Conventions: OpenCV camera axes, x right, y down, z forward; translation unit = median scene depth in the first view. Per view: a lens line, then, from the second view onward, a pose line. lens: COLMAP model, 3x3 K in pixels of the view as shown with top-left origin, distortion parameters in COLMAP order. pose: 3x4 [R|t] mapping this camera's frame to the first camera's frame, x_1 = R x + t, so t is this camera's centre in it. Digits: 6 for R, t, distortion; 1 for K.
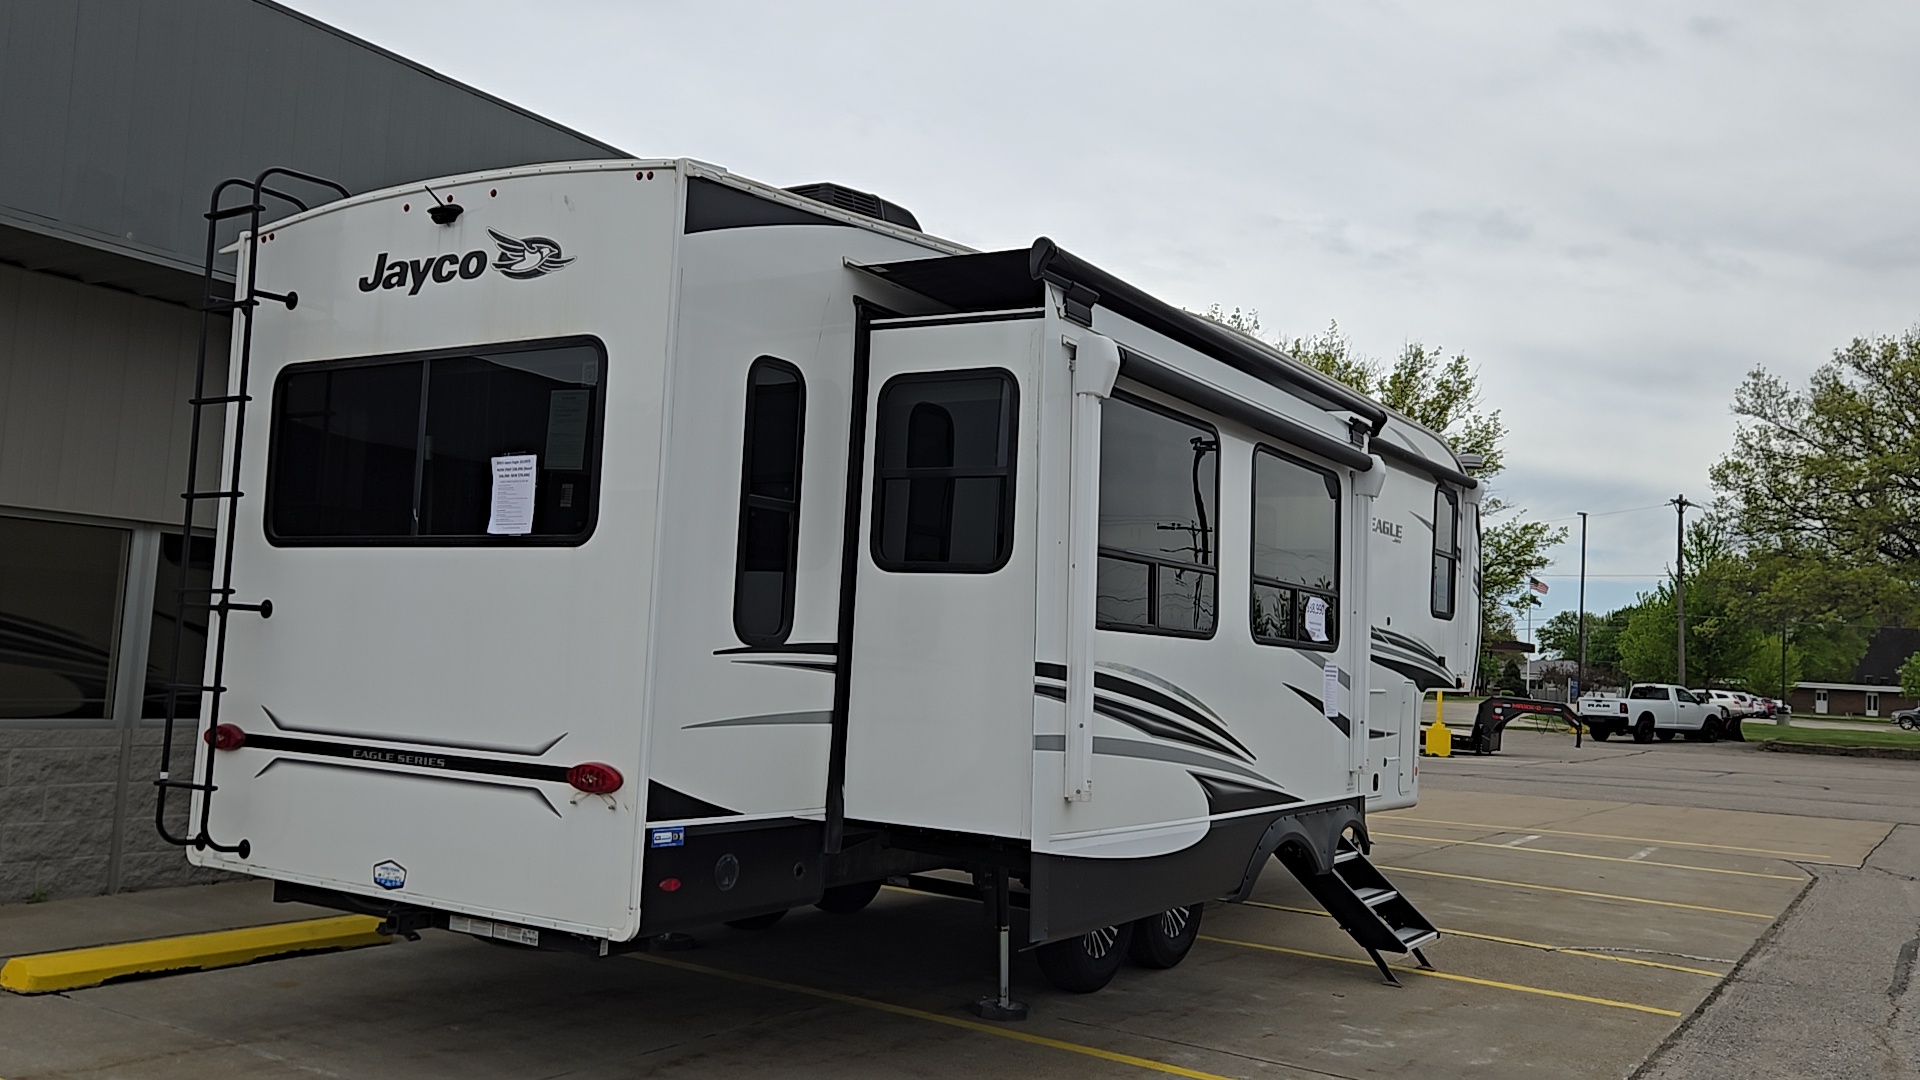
lens RADIAL K [[1577.5, 0, 944.7], [0, 1577.5, 529.4], [0, 0, 1]] dist [0.032106, -0.012235]
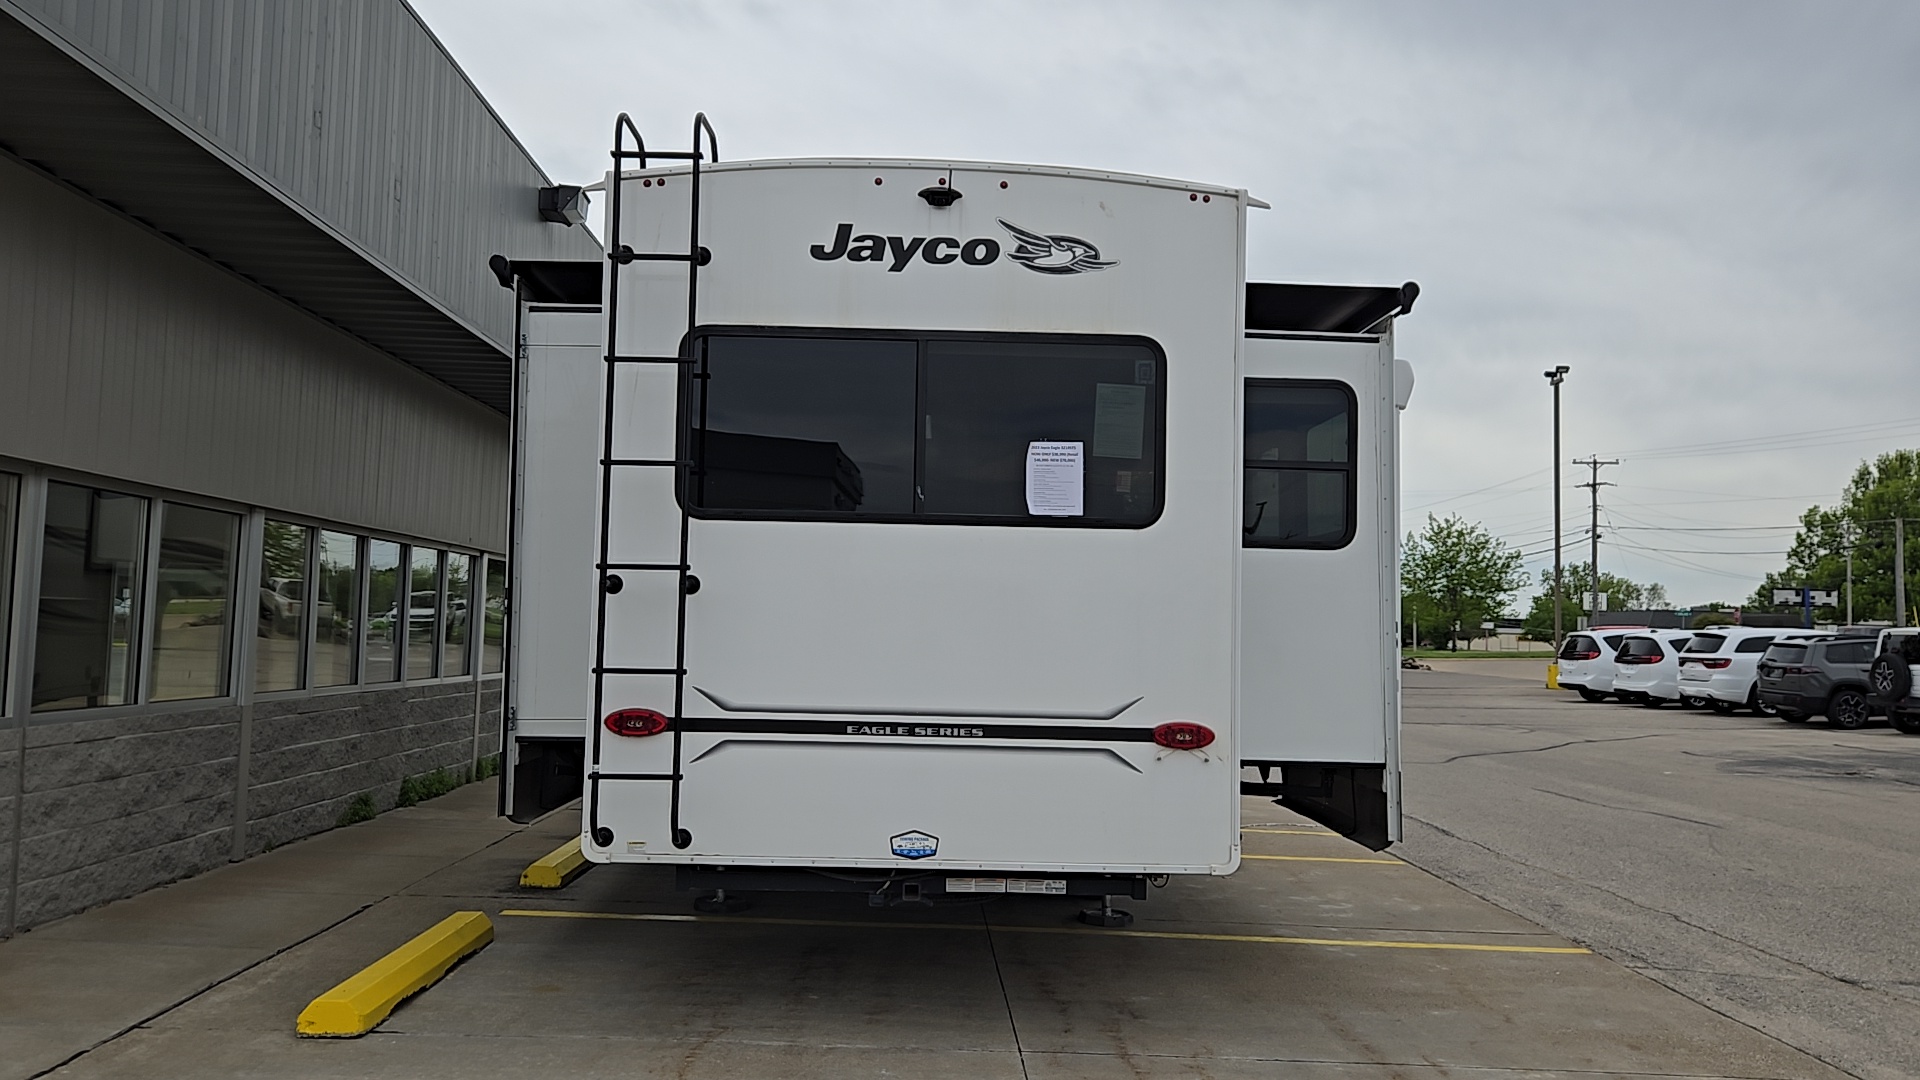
lens RADIAL K [[1577.5, 0, 933.4], [0, 1577.5, 528.9], [0, 0, 1]] dist [0.032106, -0.012235]
pose [[0.832124, 0.005087, 0.554566, -0.907906], [-0.029727, 0.998929, 0.035443, -0.022489], [-0.553792, -0.045979, 0.831385, 0.154454]]
